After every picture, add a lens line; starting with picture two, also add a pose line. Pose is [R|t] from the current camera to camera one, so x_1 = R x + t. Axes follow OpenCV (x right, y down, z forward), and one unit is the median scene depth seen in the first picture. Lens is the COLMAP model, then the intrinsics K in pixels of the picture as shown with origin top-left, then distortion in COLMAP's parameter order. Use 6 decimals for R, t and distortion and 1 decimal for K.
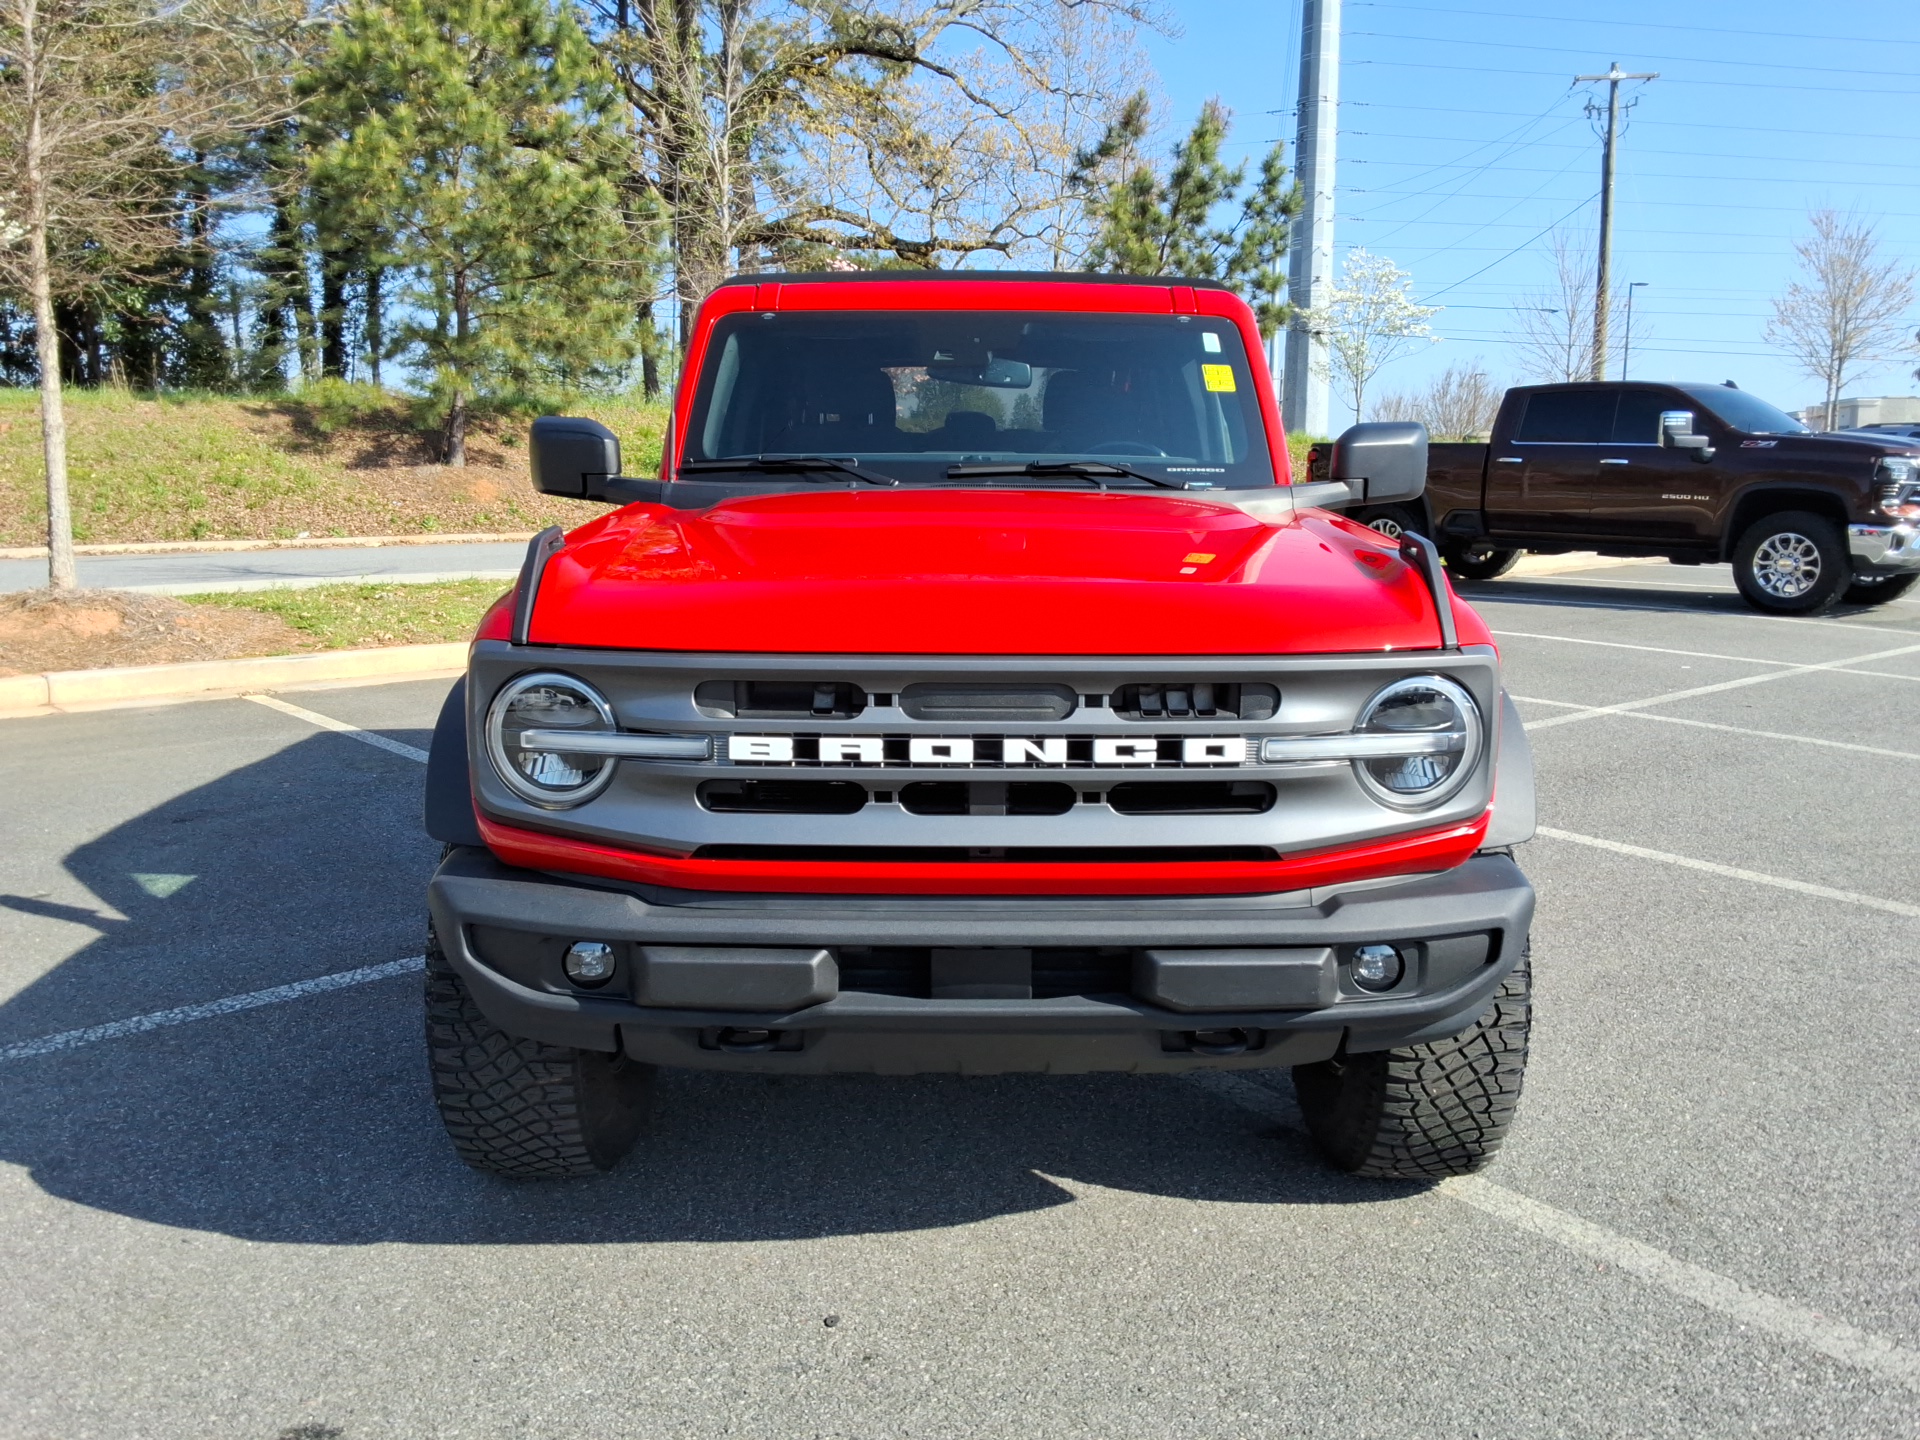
lens RADIAL K [[1547.9, 0, 973.9], [0, 1547.9, 705.4], [0, 0, 1]] dist [0.124565, -0.203737]
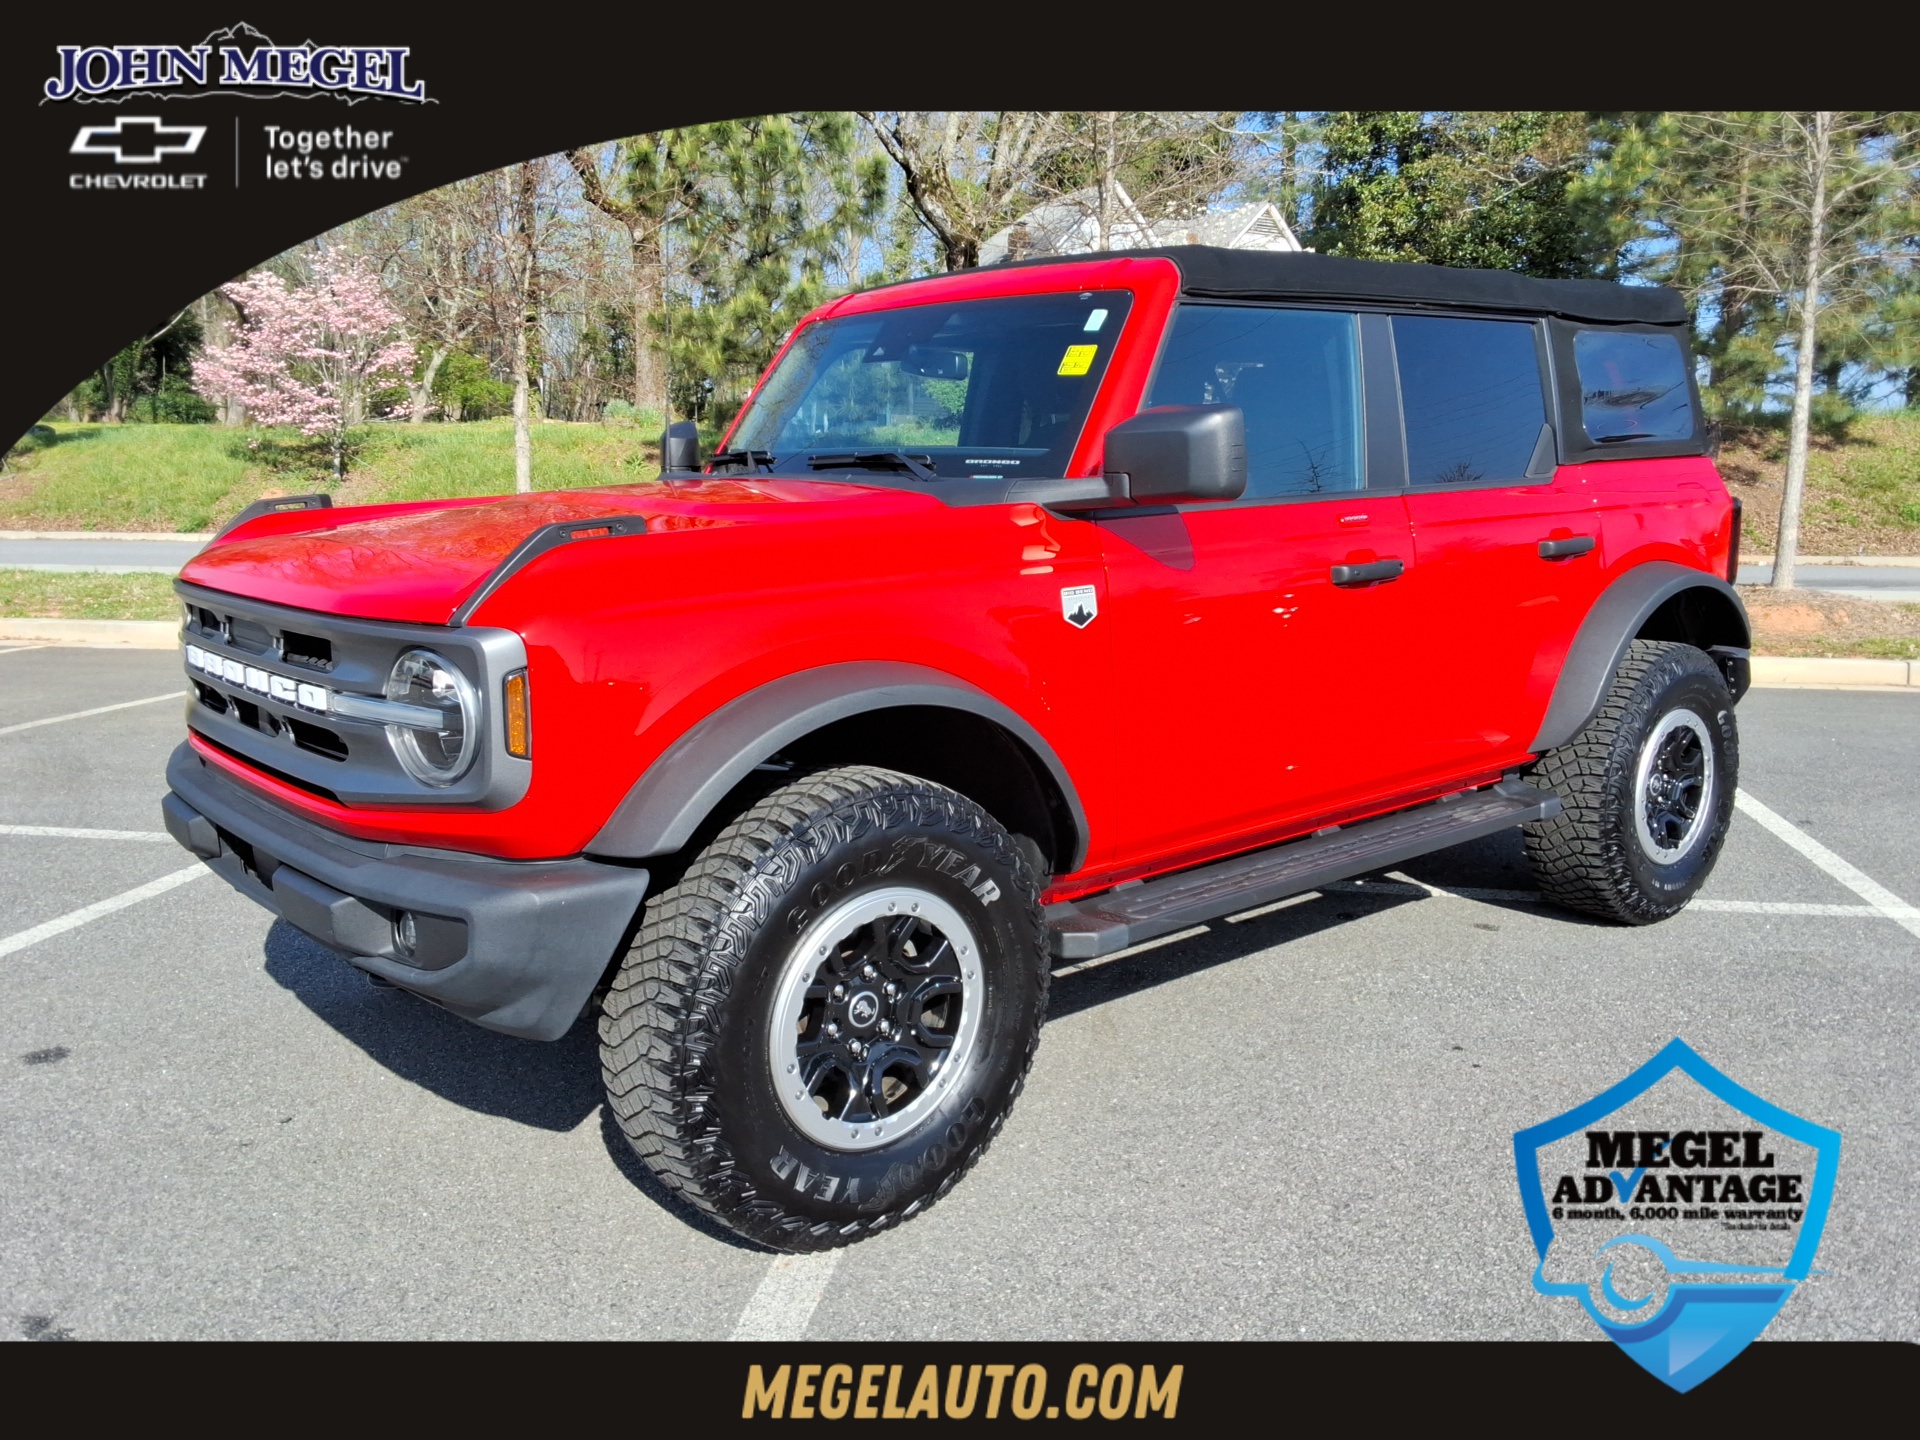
lens RADIAL K [[1547.9, 0, 973.9], [0, 1547.9, 705.4], [0, 0, 1]] dist [0.124565, -0.203737]
pose [[0.635786, 0.115712, -0.763143, 1.033019], [-0.126568, 0.990945, 0.044807, -0.059193], [0.761417, 0.068102, 0.644675, 0.496381]]
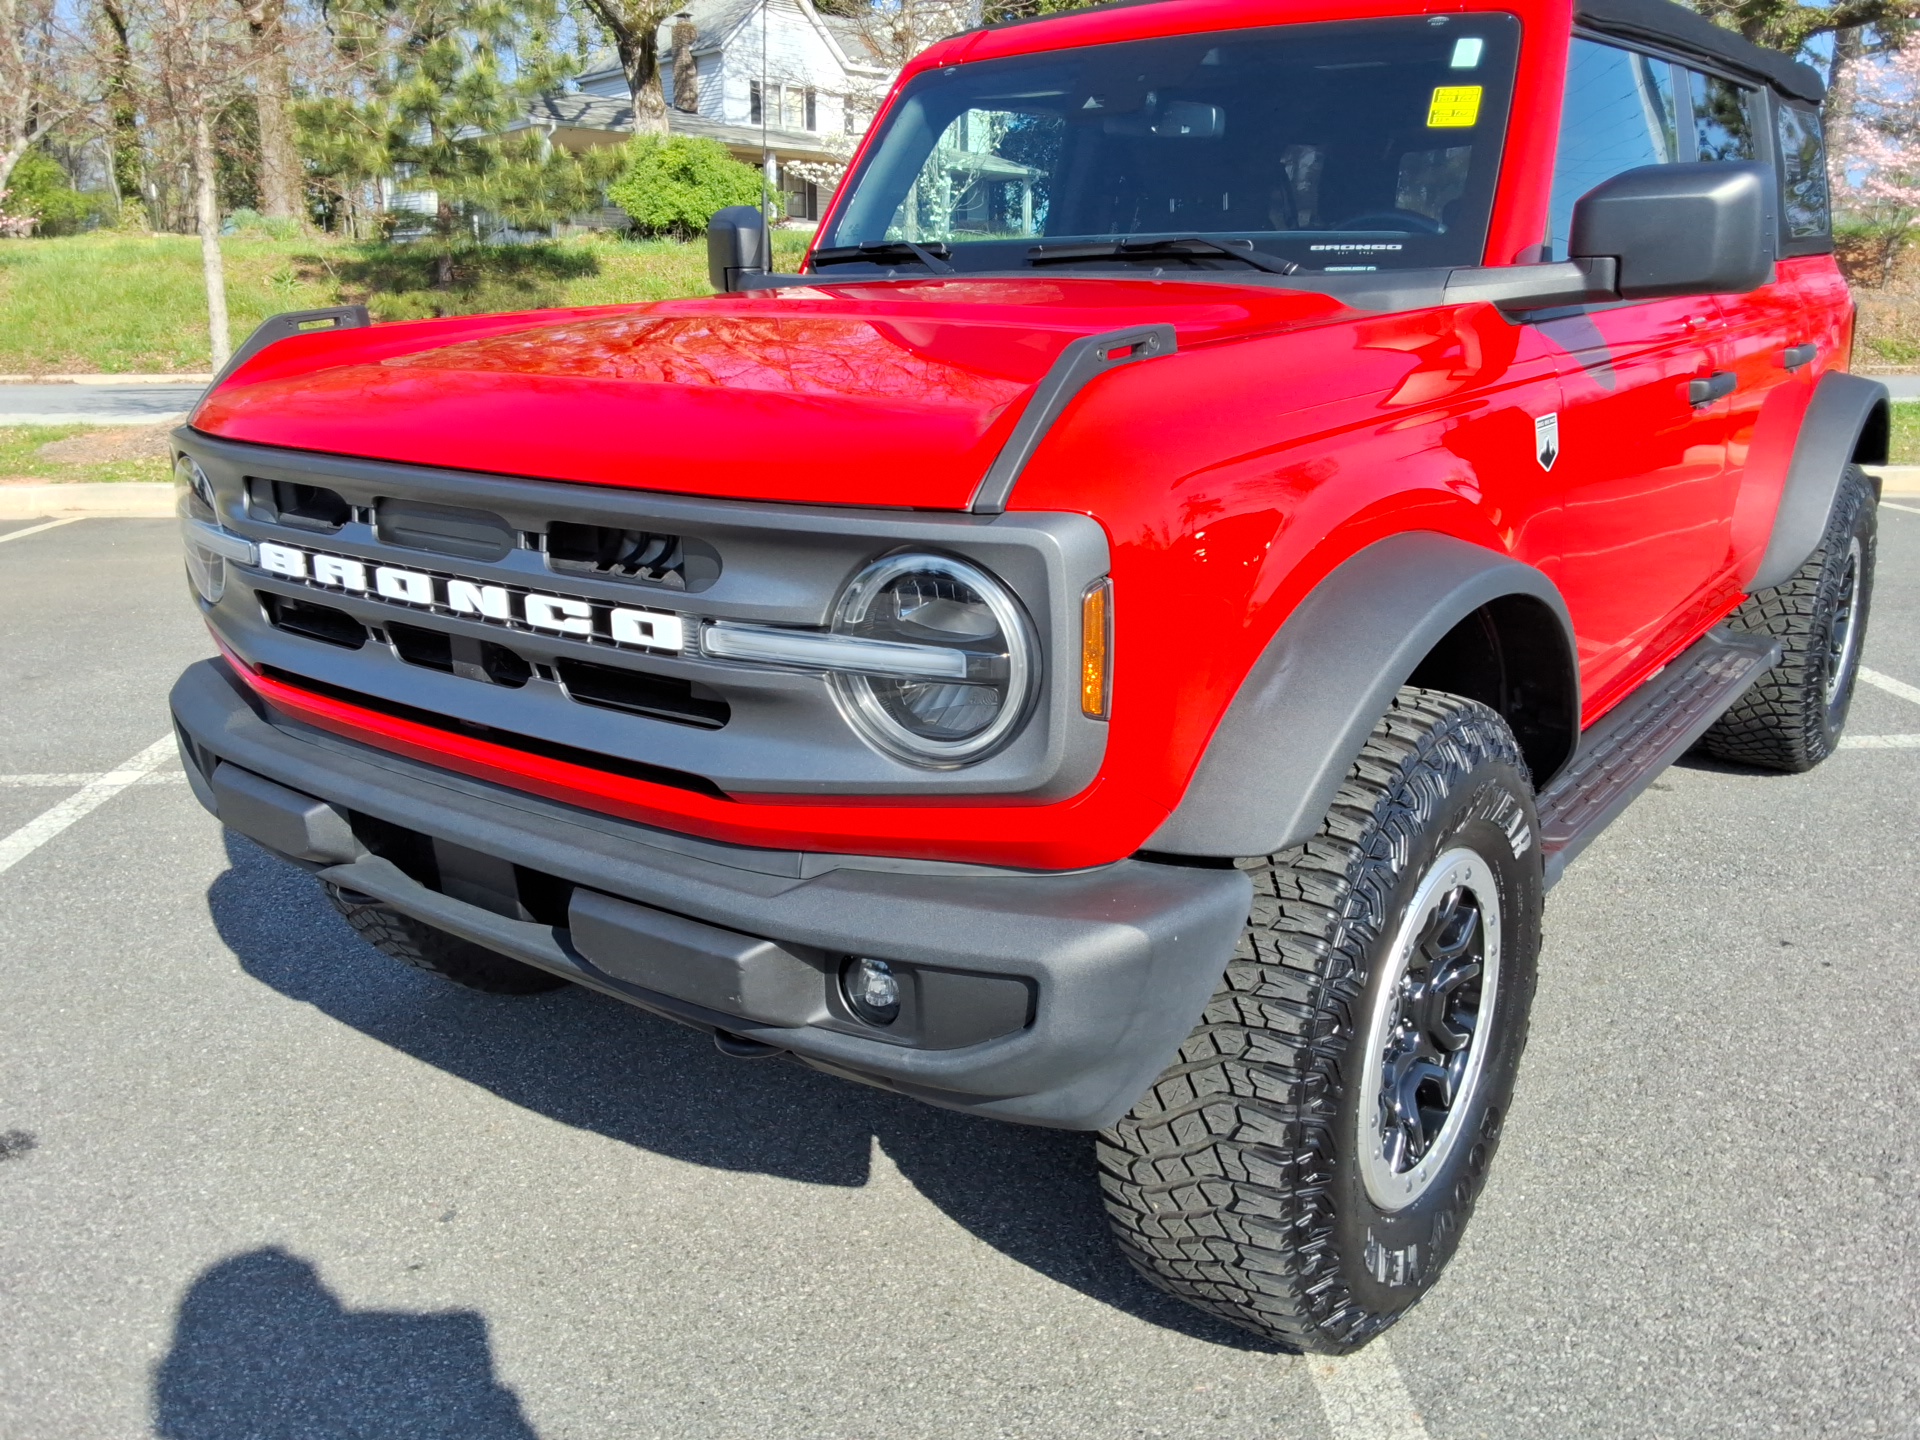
lens RADIAL K [[1547.9, 0, 973.9], [0, 1547.9, 705.4], [0, 0, 1]] dist [0.124565, -0.203737]
pose [[0.788762, 0.153265, -0.595285, 0.543952], [-0.094234, 0.987120, 0.129286, -0.032459], [0.607433, -0.045880, 0.793045, 0.416865]]
